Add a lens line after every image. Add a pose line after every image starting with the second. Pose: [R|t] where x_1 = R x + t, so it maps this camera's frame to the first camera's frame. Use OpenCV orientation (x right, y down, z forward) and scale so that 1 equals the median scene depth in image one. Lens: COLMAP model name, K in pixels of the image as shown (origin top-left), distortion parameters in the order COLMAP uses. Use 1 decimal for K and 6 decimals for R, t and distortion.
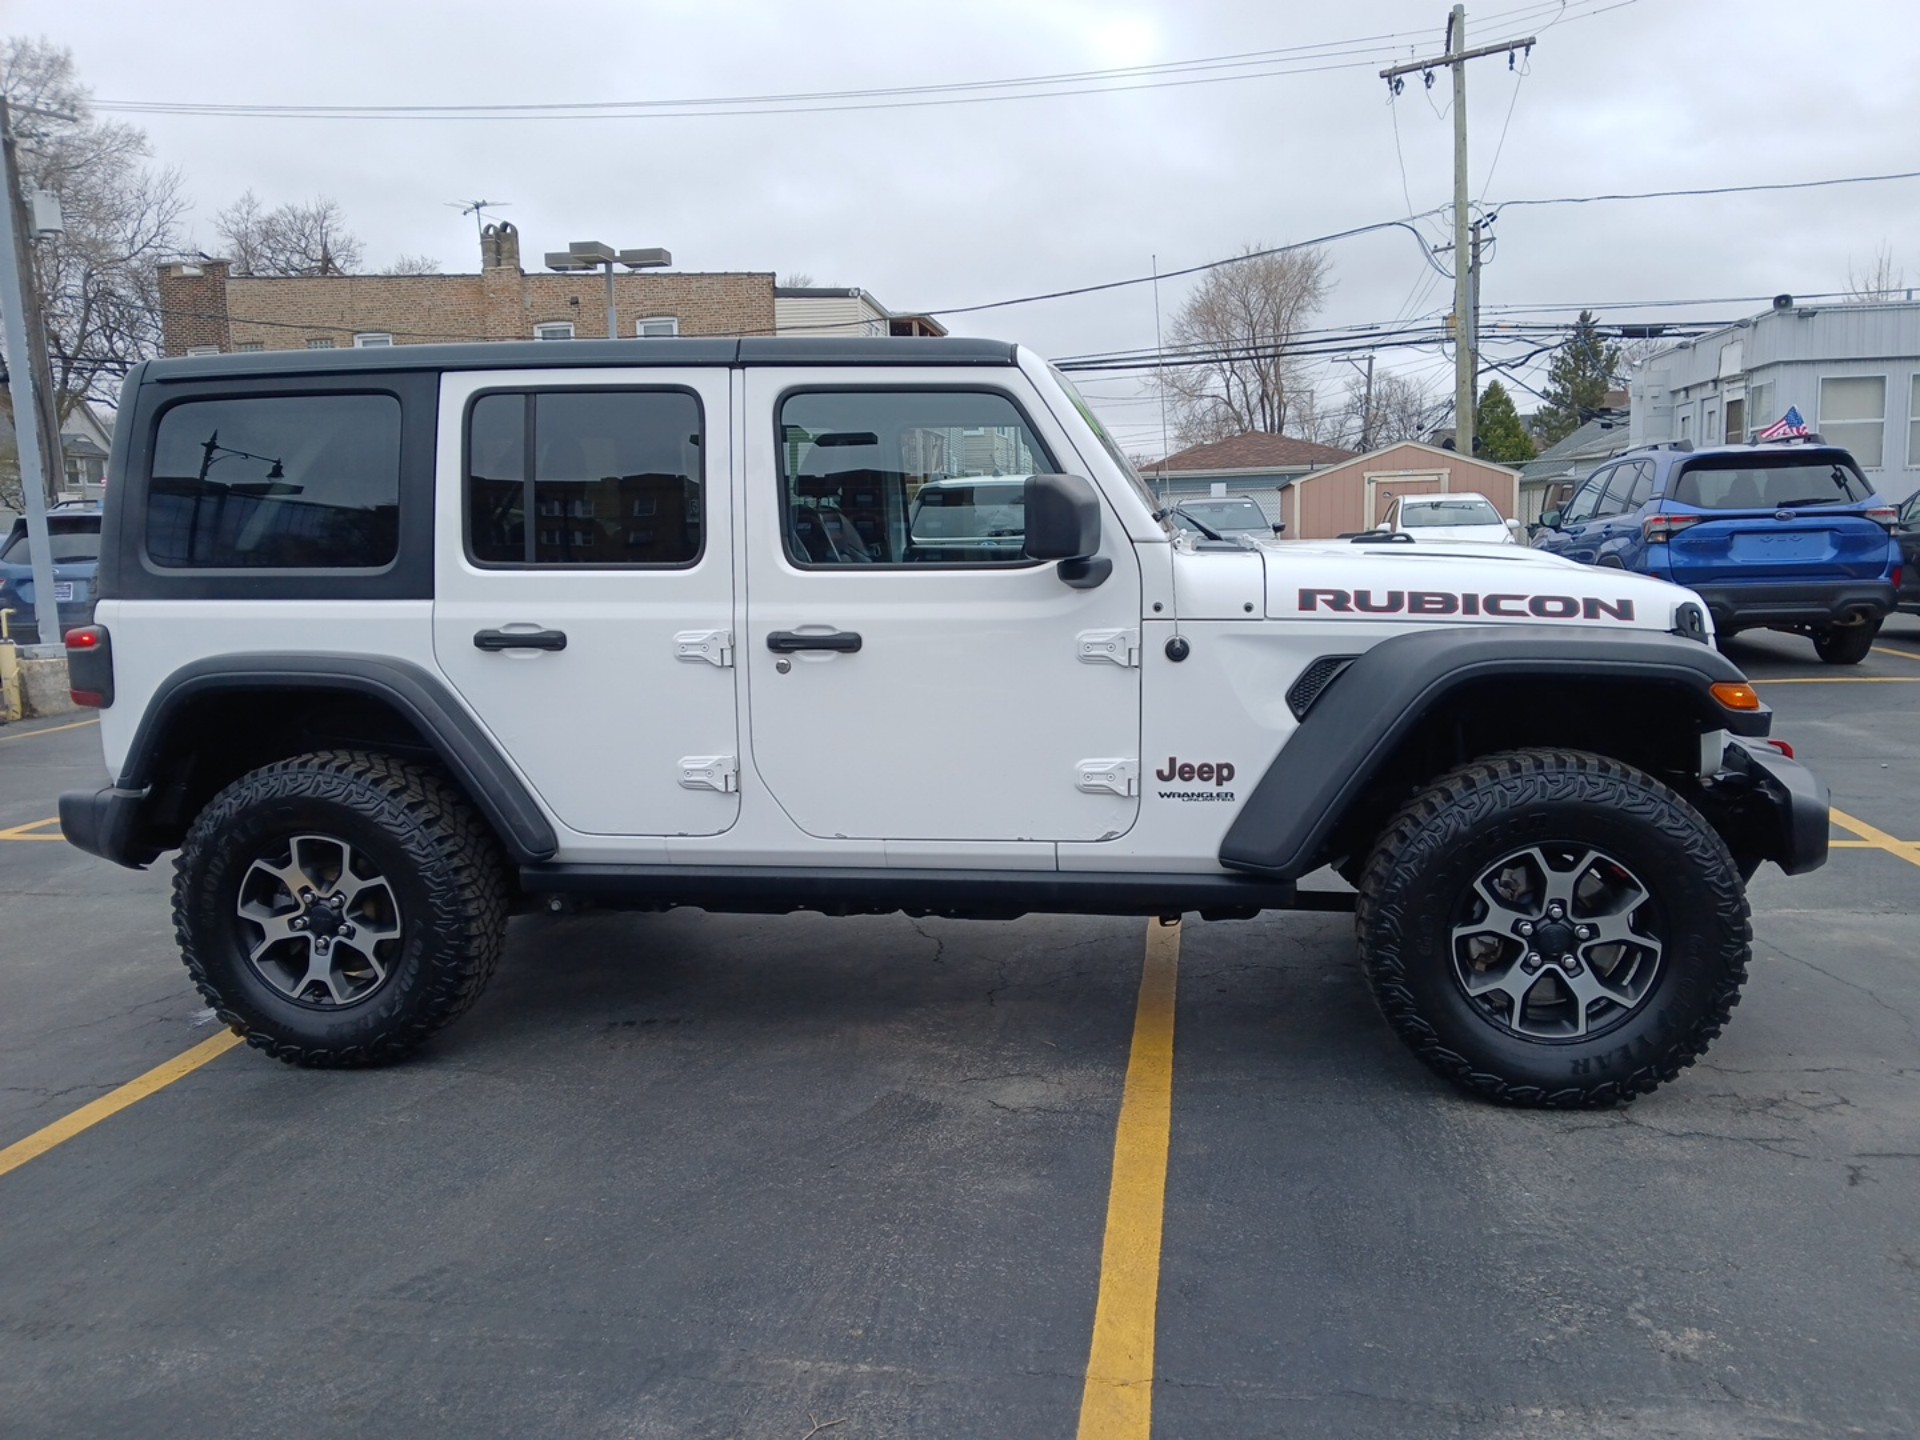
lens RADIAL K [[1518.5, 0, 993.6], [0, 1518.5, 700.7], [0, 0, 1]] dist [0.078104, -0.131844]
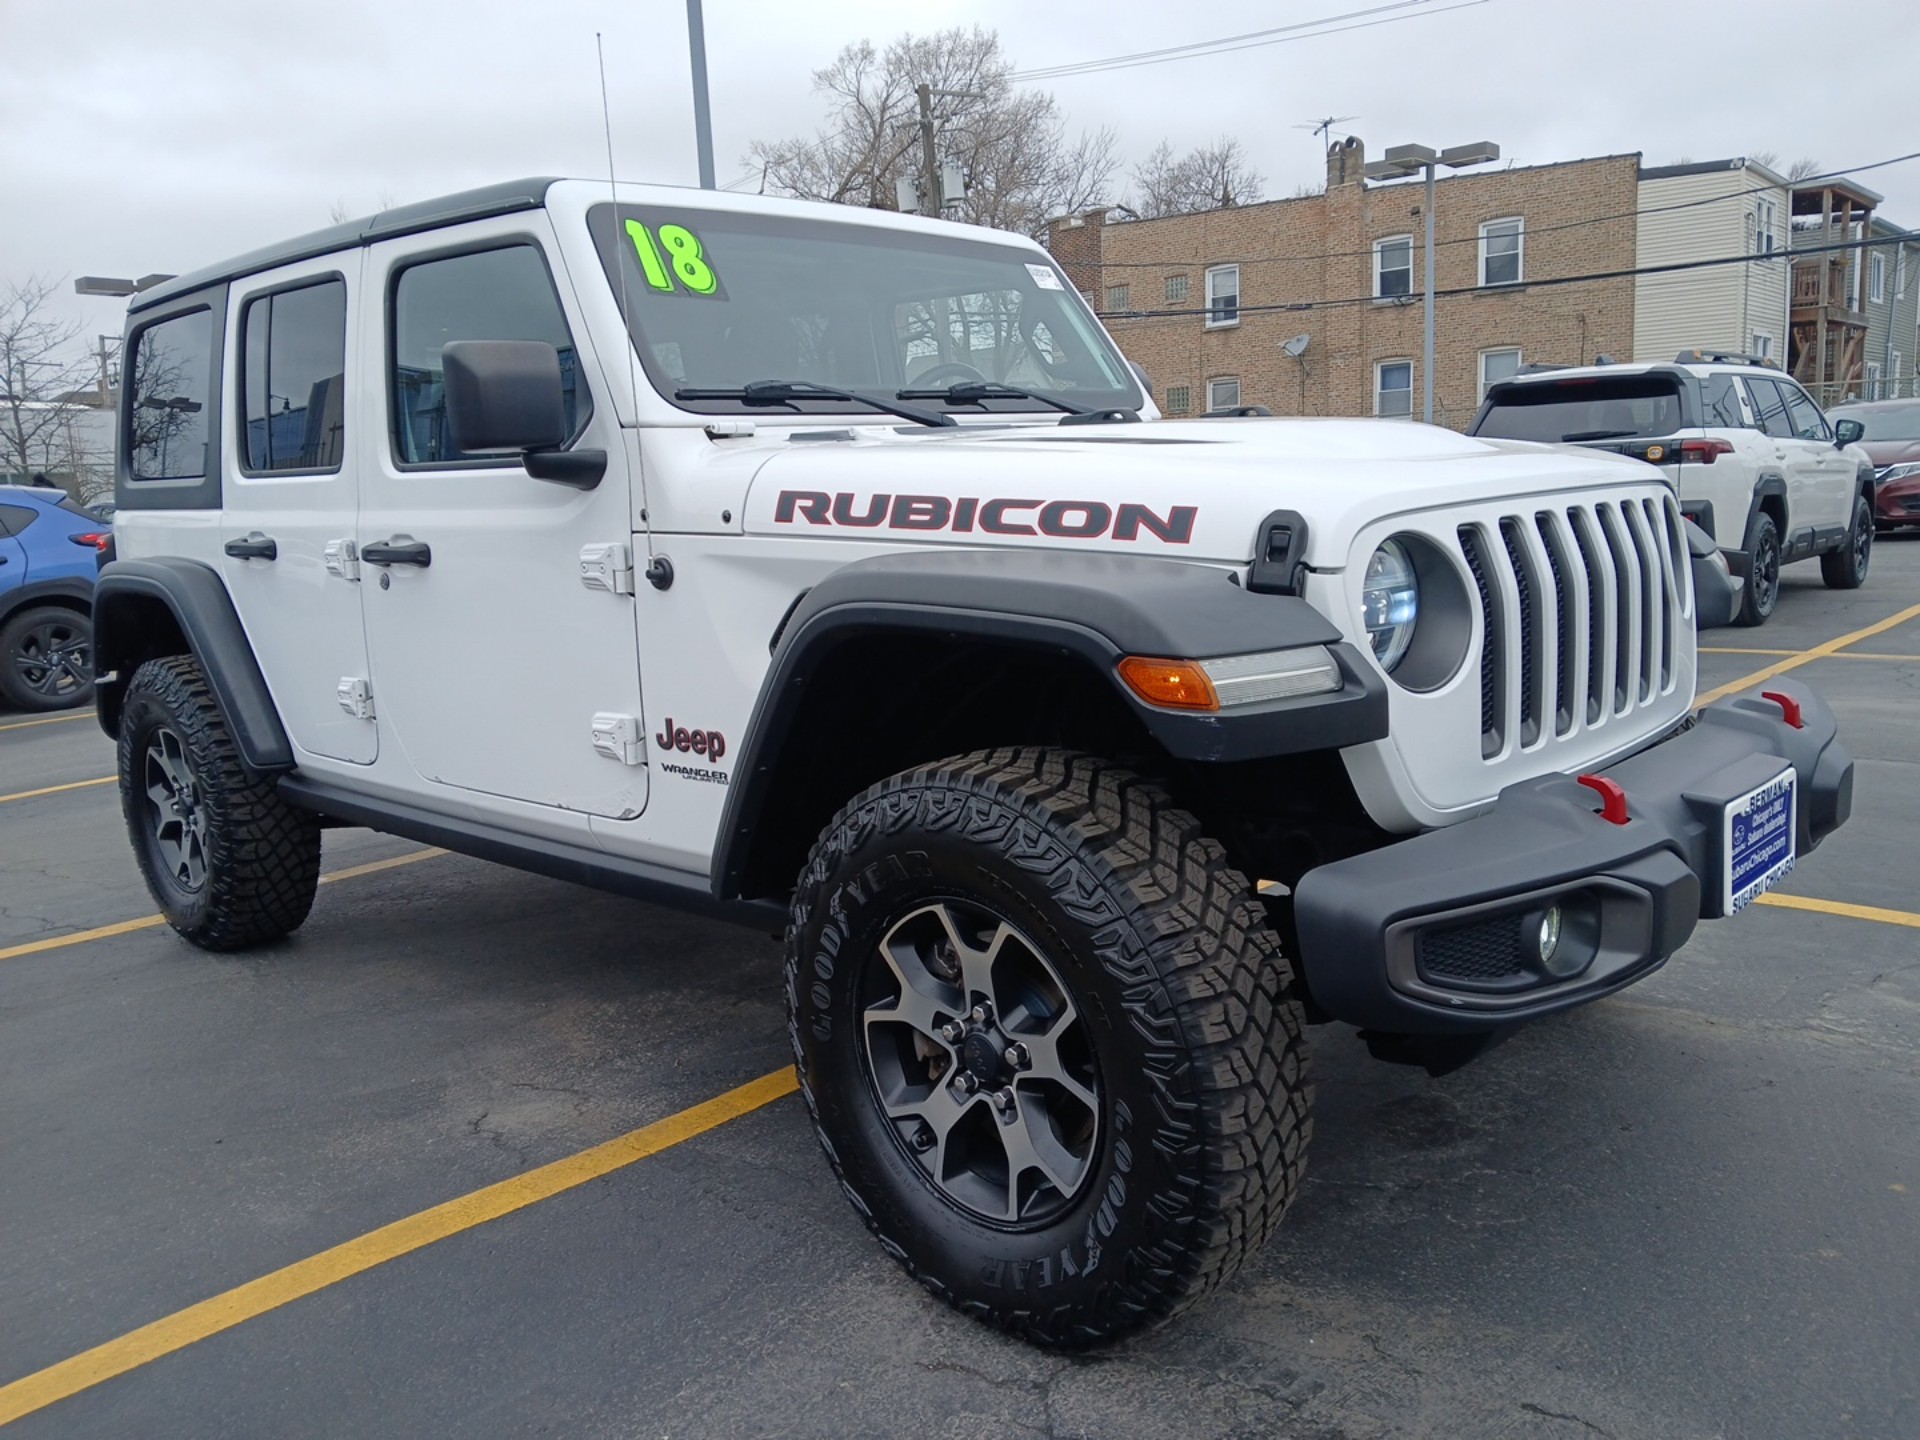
lens RADIAL K [[1533.3, 0, 1043.6], [0, 1533.3, 699.3], [0, 0, 1]] dist [0.078605, -0.200690]
pose [[0.816814, 0.071651, -0.572434, 0.691274], [-0.046351, 0.997200, 0.058680, -0.024776], [0.575036, -0.021398, 0.817848, 0.481225]]
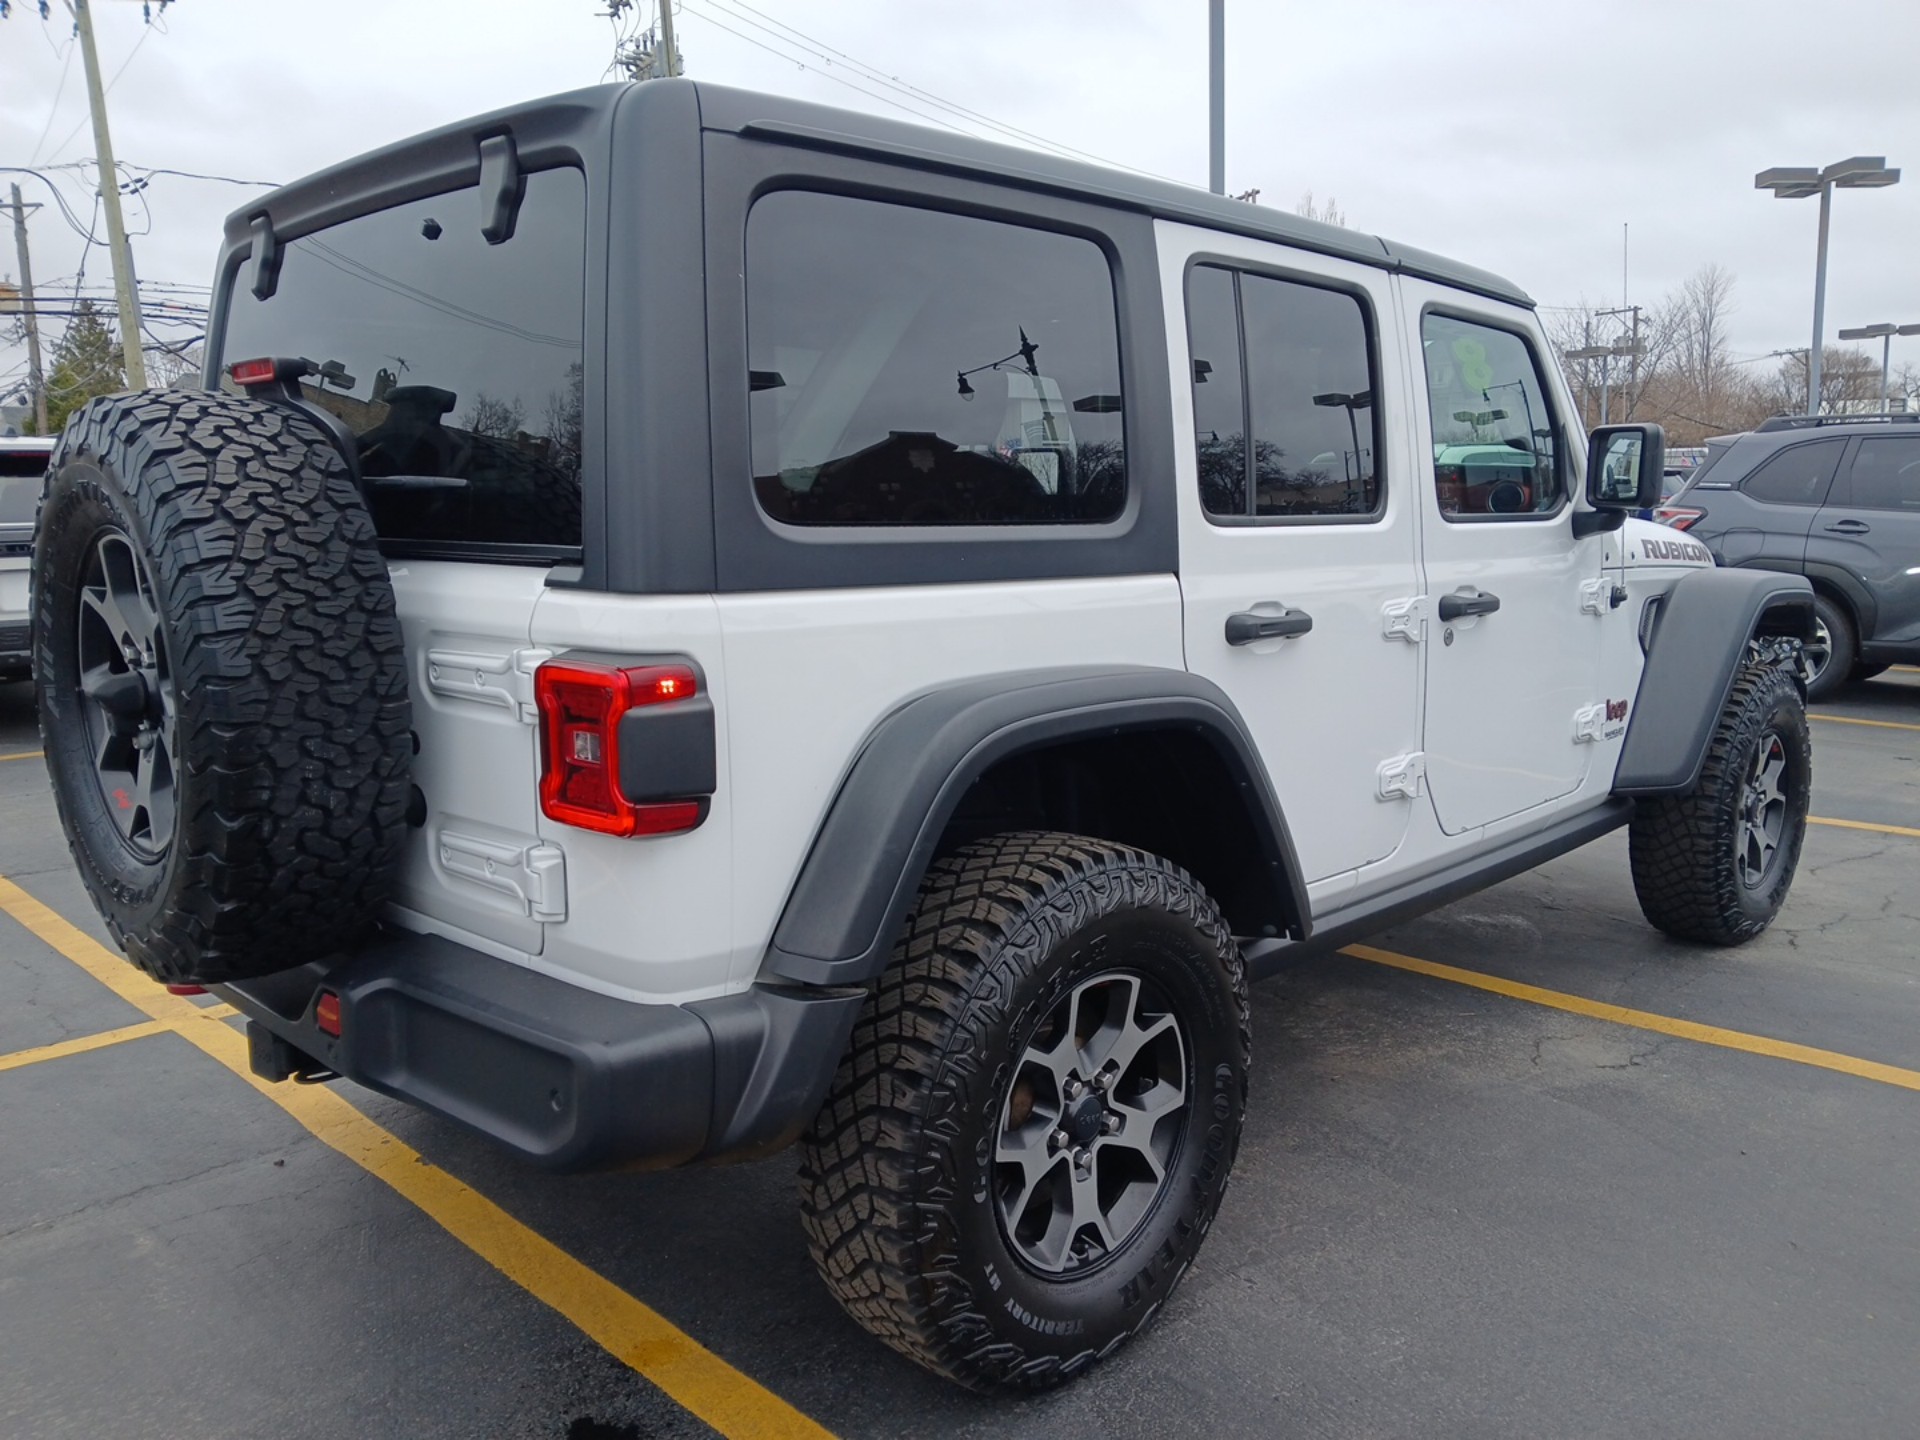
lens RADIAL K [[1465.0, 0, 1059.4], [0, 1465.0, 702.1], [0, 0, 1]] dist [0.090280, -0.108849]
pose [[0.585980, -0.099341, 0.804213, -0.919590], [0.098840, 0.993809, 0.050742, -0.049213], [-0.804275, 0.049754, 0.592171, 0.687687]]
